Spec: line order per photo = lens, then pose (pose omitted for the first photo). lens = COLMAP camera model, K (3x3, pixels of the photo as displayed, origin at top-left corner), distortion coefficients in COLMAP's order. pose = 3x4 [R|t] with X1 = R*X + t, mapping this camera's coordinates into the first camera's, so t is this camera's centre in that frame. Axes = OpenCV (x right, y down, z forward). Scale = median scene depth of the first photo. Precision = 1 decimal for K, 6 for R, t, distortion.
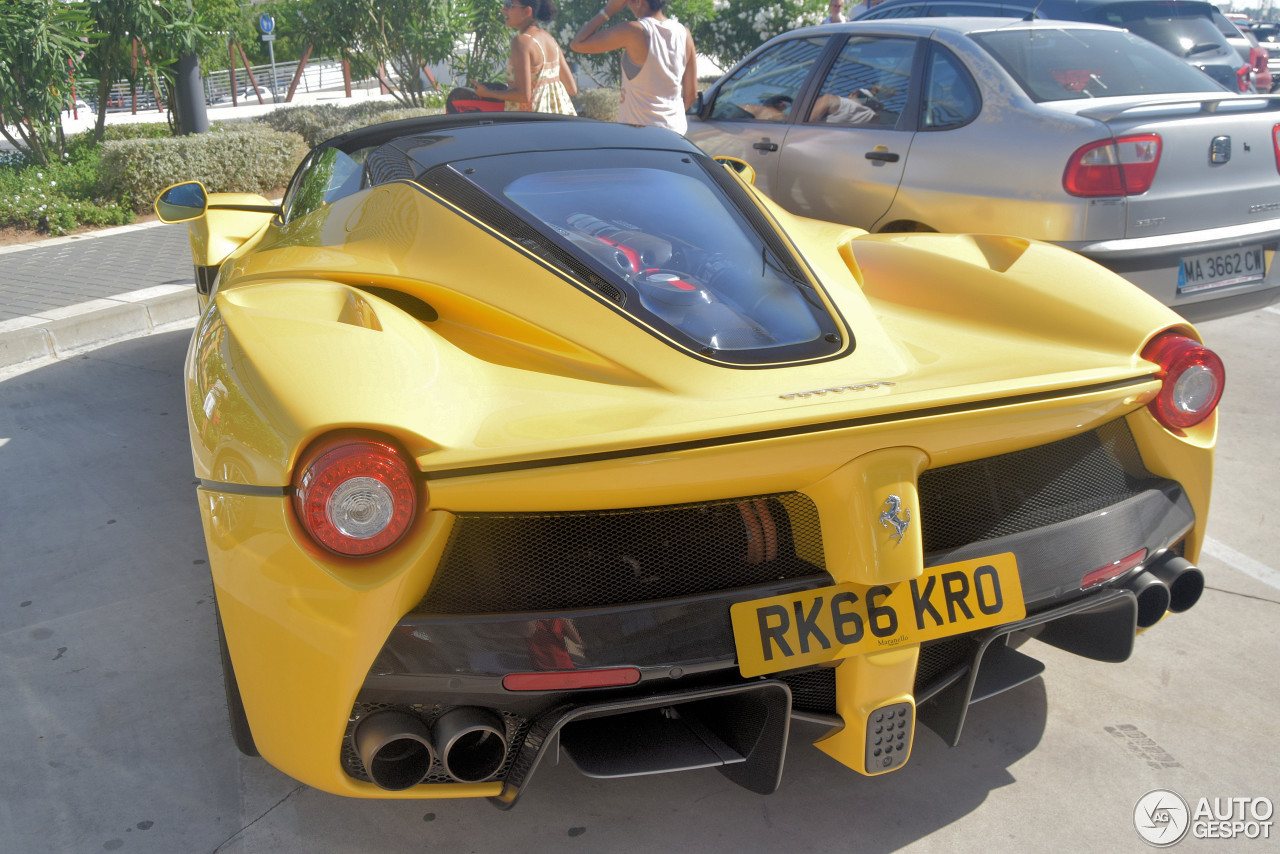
lens RADIAL K [[1164.1, 0, 640.0], [0, 1164.1, 427.0], [0, 0, 1]] dist [-0.011932, -0.017439]
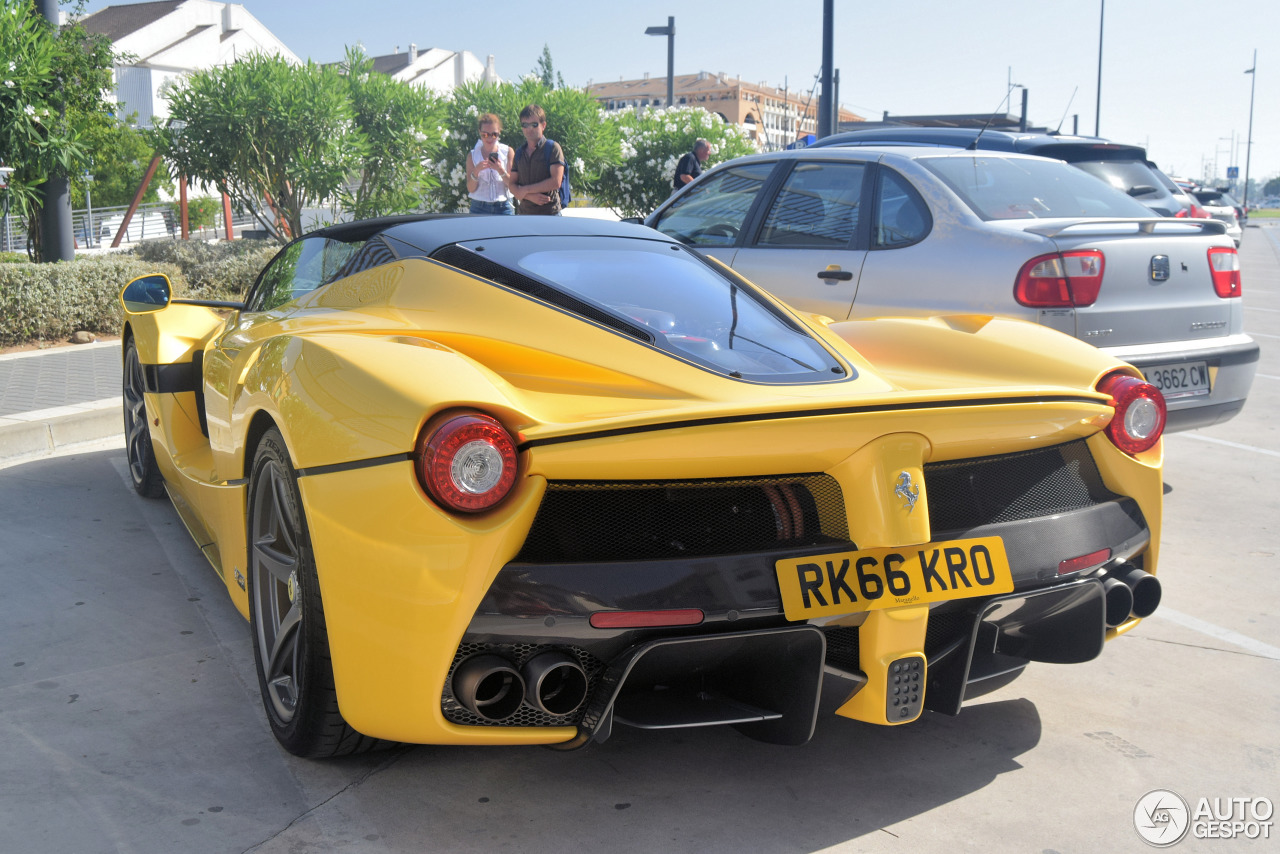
lens RADIAL K [[1396.5, 0, 640.0], [0, 1396.5, 427.0], [0, 0, 1]] dist [0.051115, -0.203684]
pose [[0.995639, 0.009396, 0.092817, -0.150430], [0.005594, 0.987111, -0.159938, 0.189529], [-0.093123, 0.159760, 0.982754, -0.324474]]
